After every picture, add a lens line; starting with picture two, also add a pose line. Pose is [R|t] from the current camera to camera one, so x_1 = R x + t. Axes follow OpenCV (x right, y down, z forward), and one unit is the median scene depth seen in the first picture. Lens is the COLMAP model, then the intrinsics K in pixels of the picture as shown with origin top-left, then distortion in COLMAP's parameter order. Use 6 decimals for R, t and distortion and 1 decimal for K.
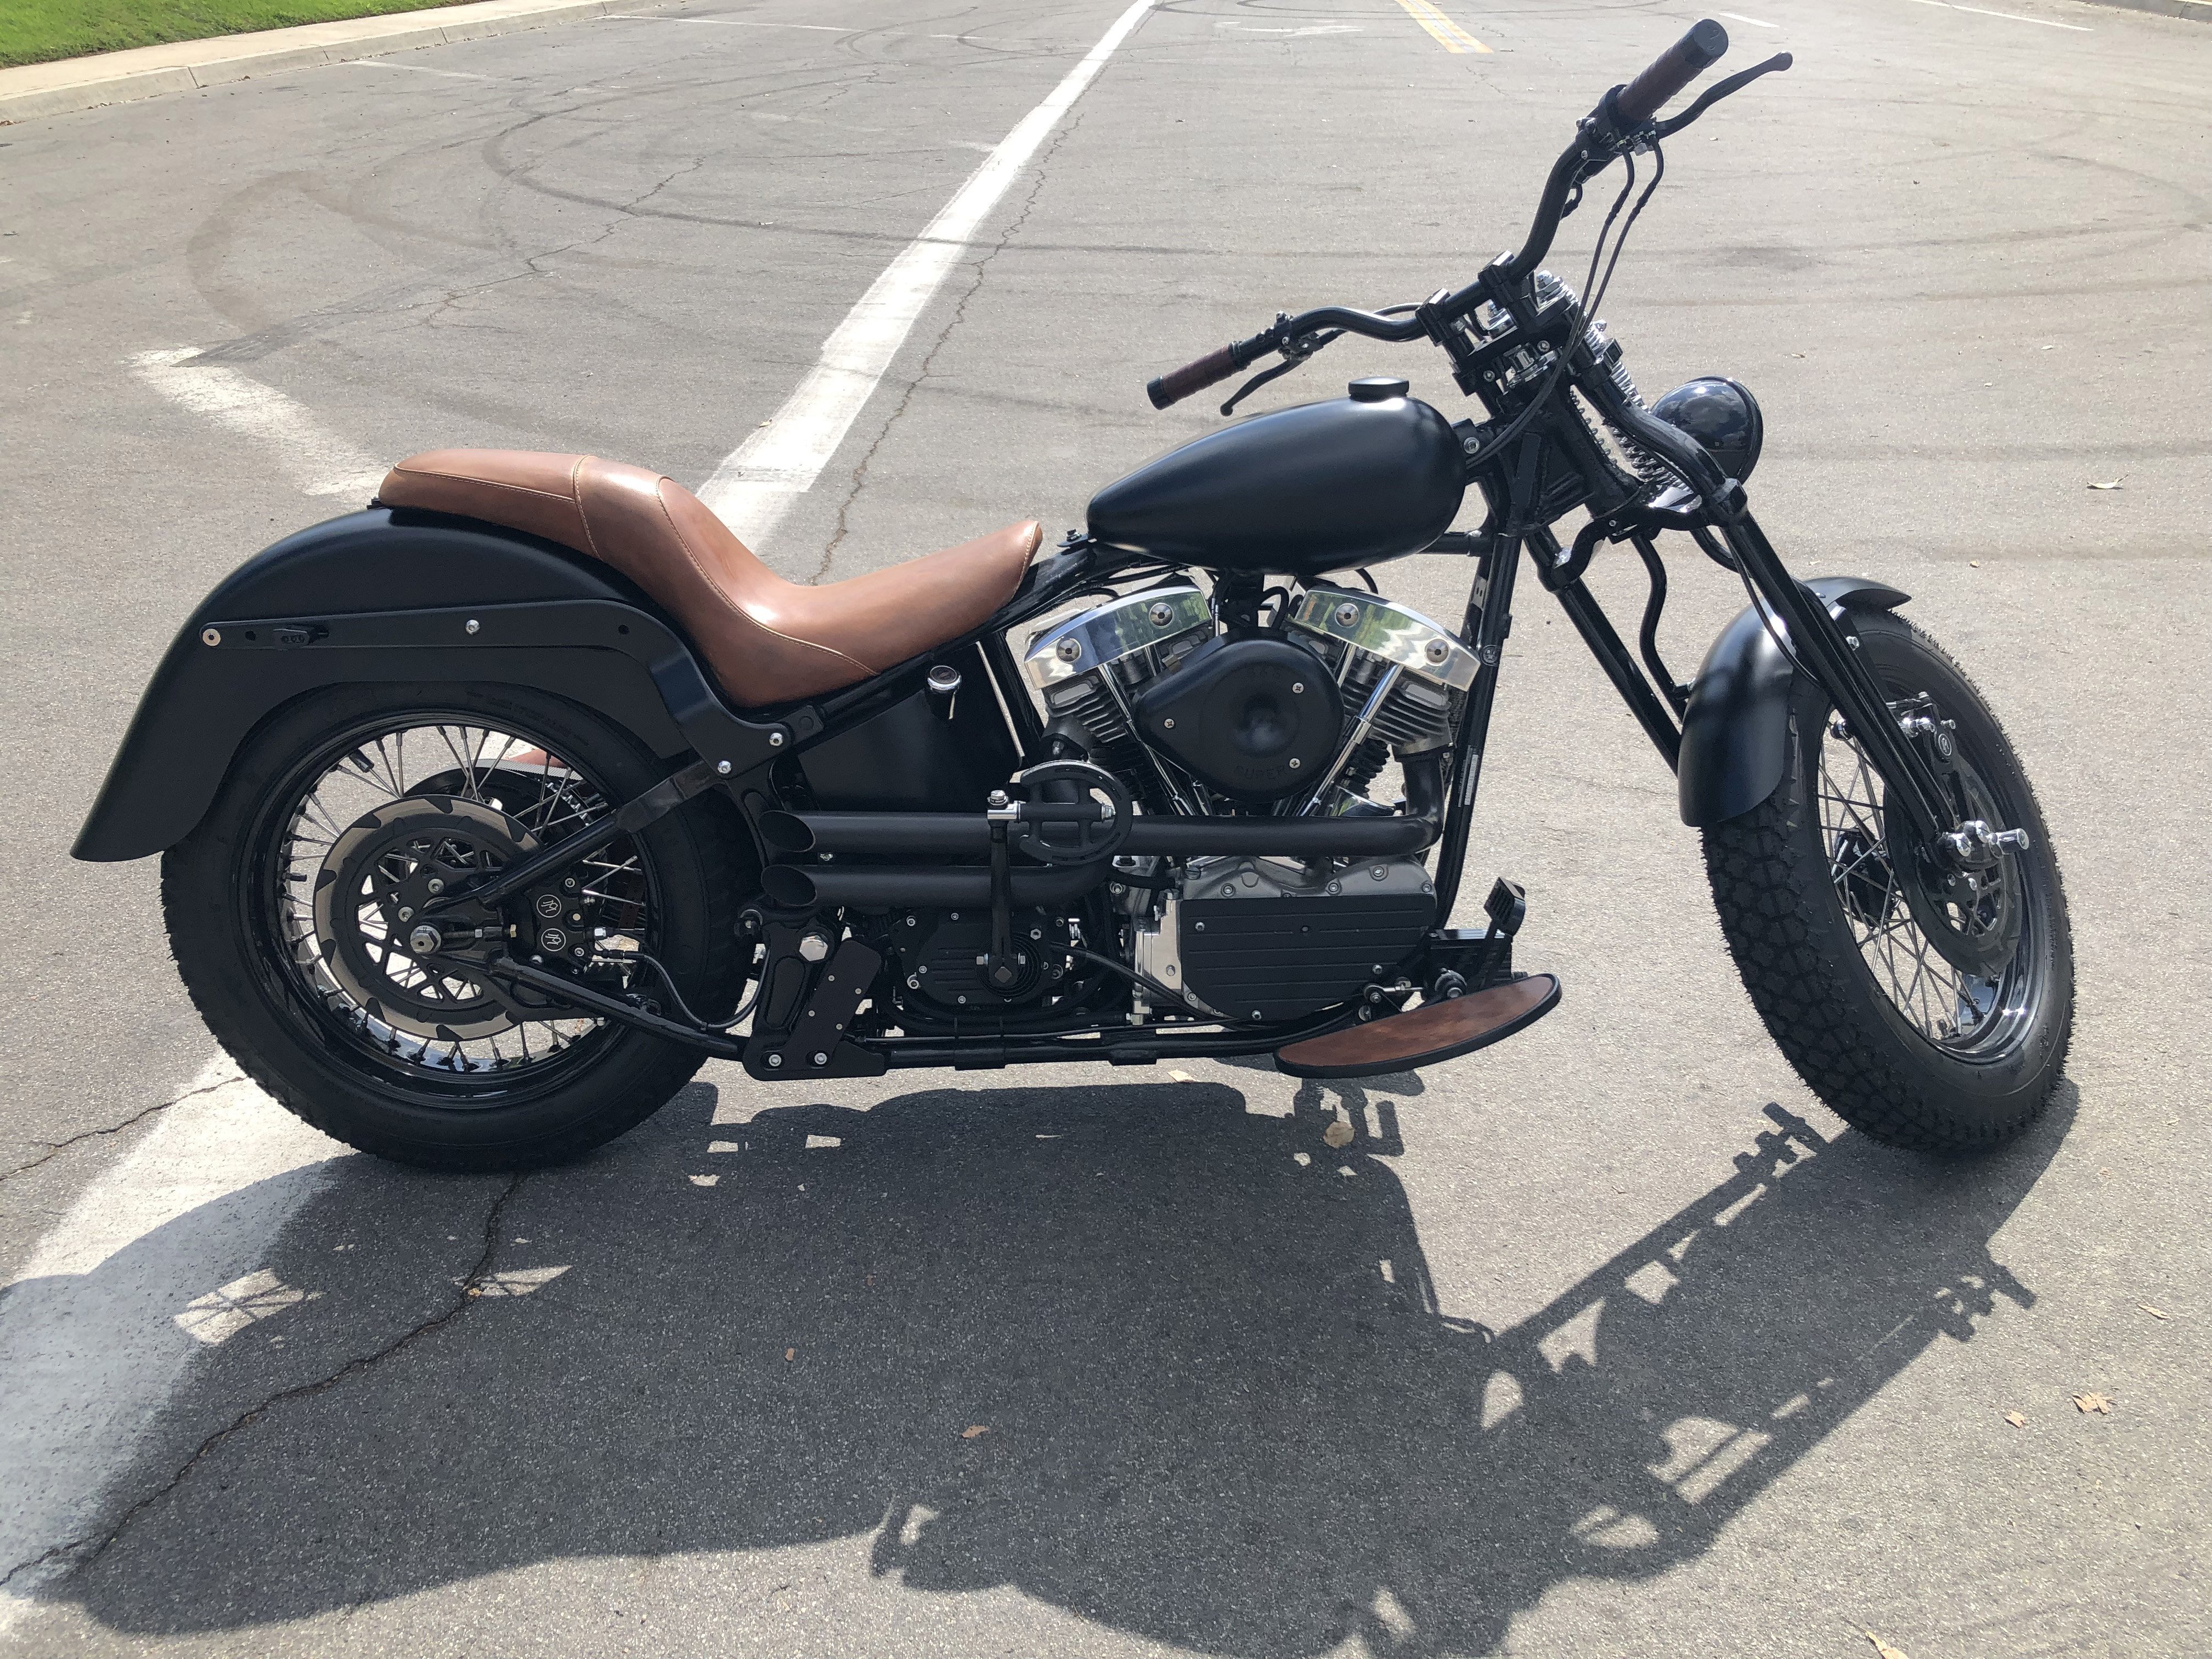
lens RADIAL K [[1795.8, 0, 1106.0], [0, 1795.8, 829.5], [0, 0, 1]] dist [0.010224, -0.013988]
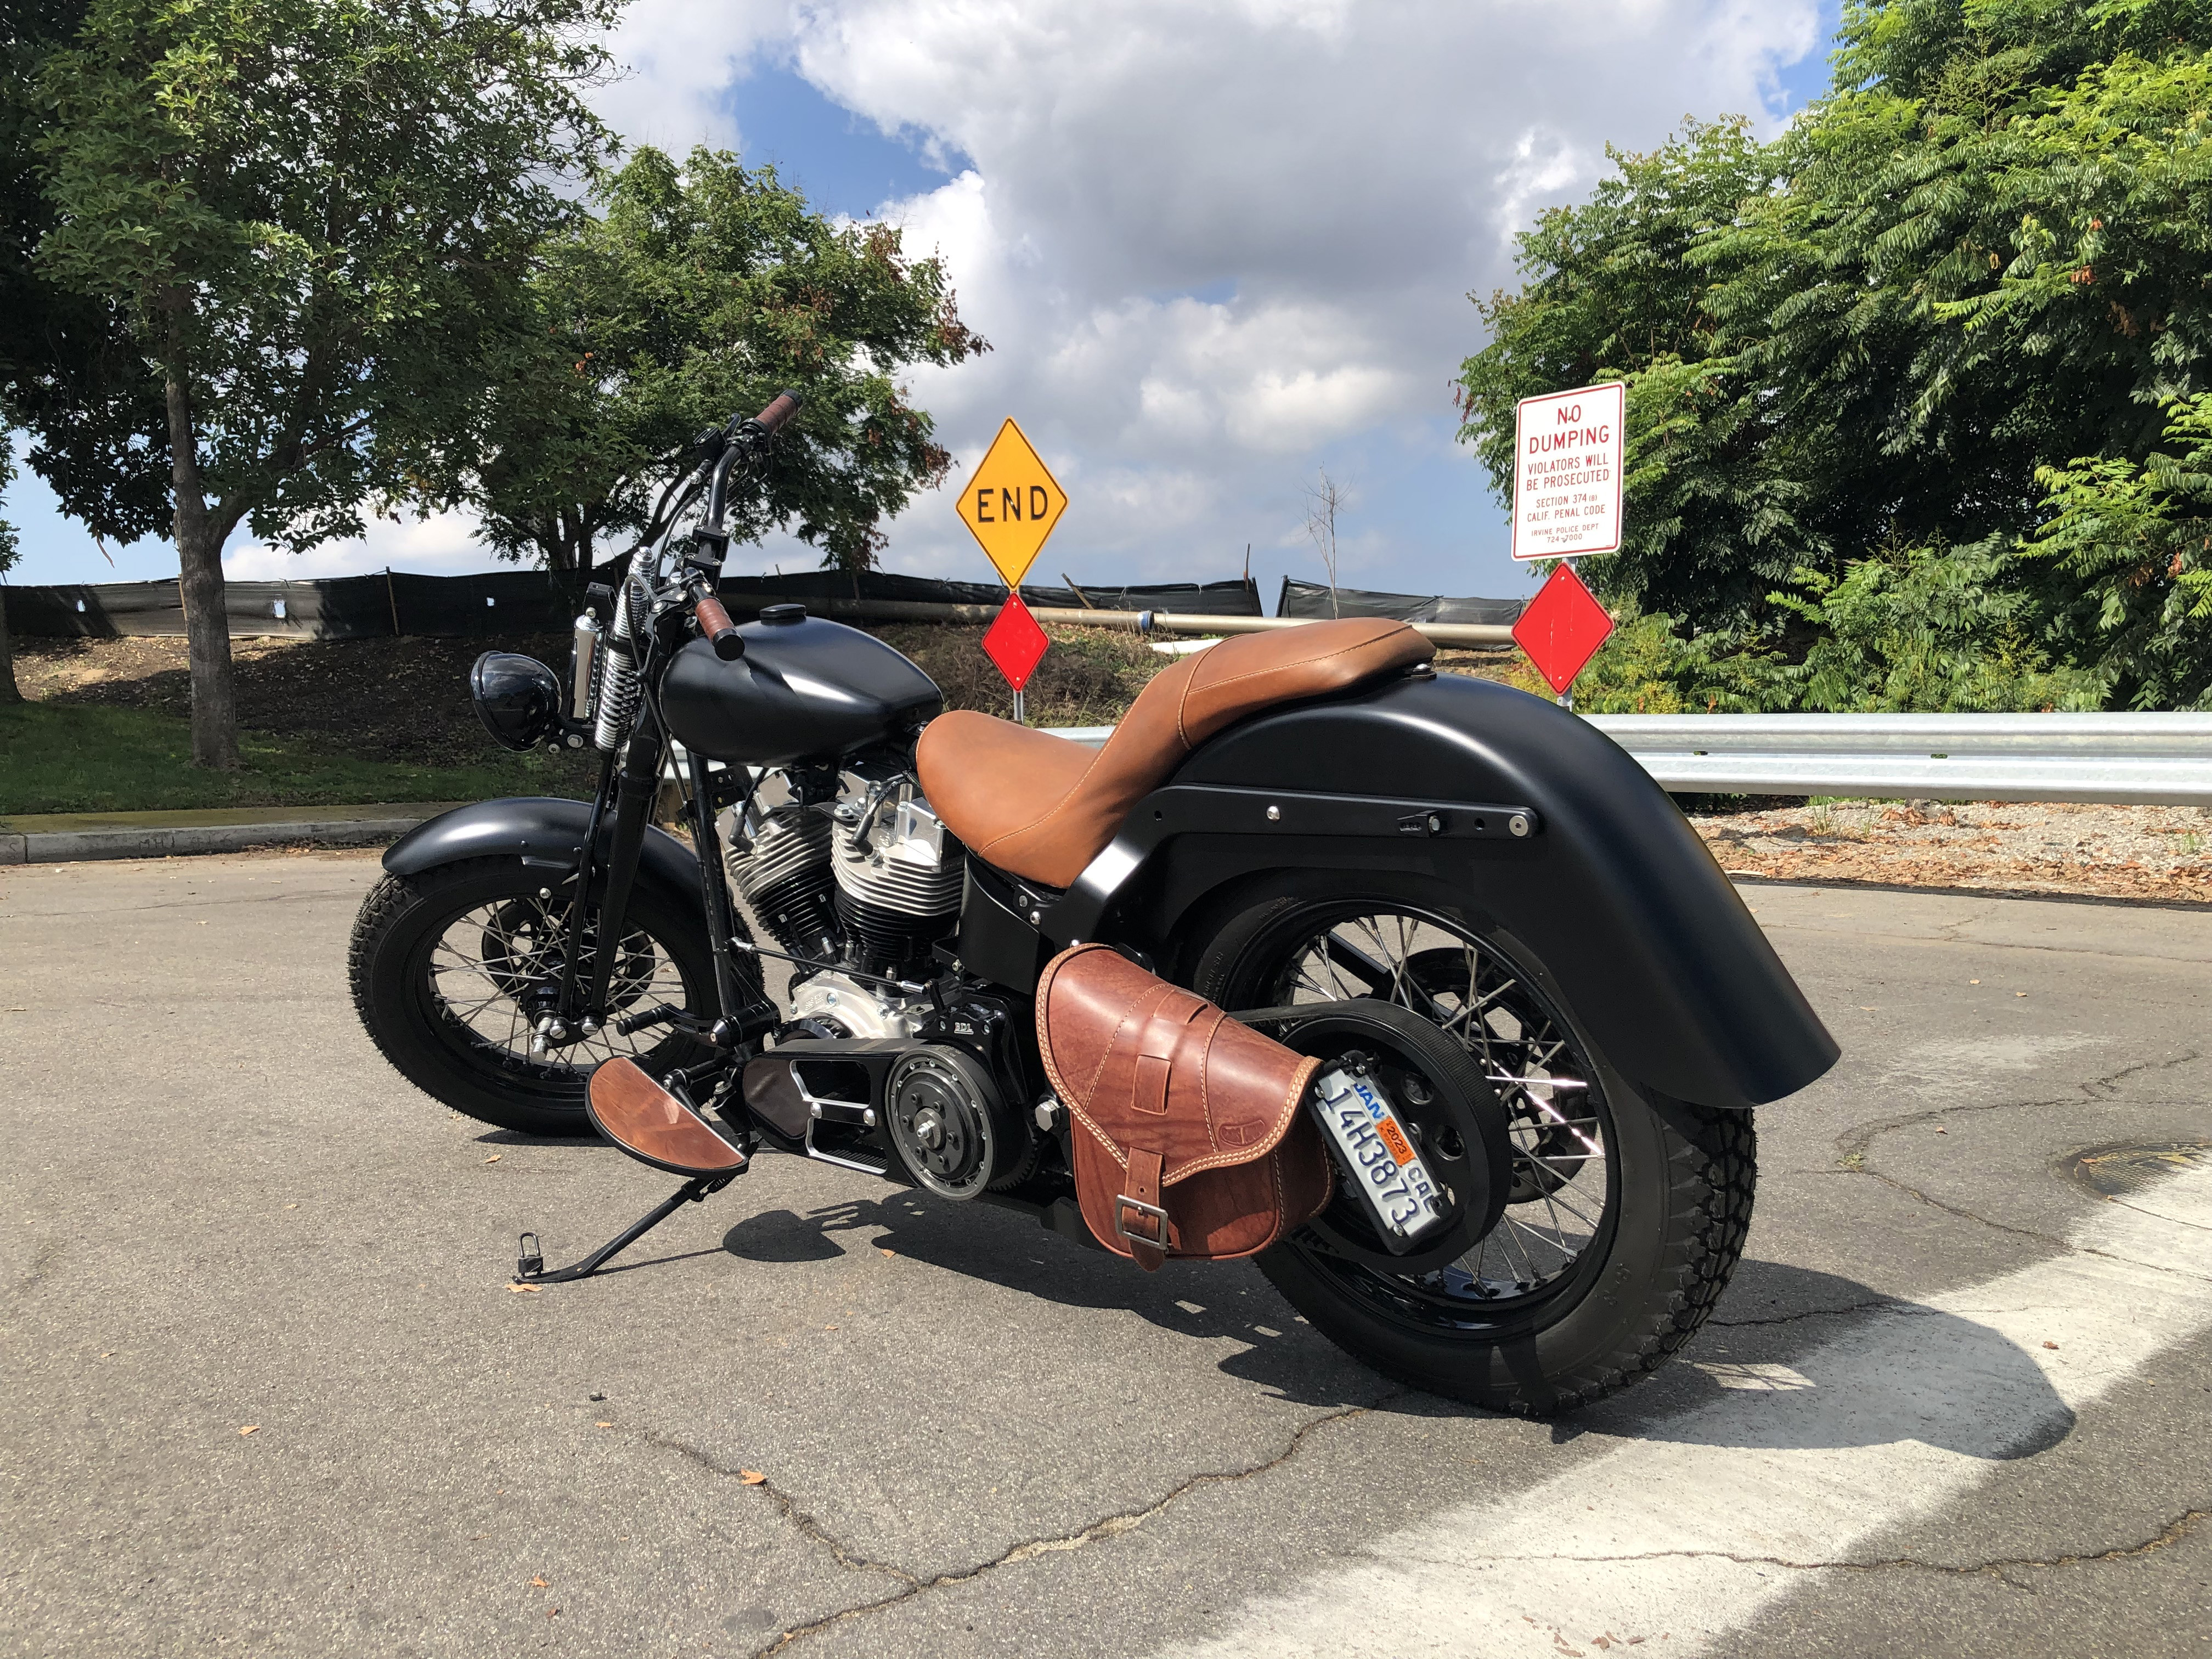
lens RADIAL K [[1813.1, 0, 1106.0], [0, 1813.1, 829.5], [0, 0, 1]] dist [0.013135, 0.005500]
pose [[-0.702839, -0.038585, 0.710302, -0.961567], [0.326832, 0.869378, 0.370624, -0.519306], [-0.631821, 0.492639, -0.598422, 1.726920]]
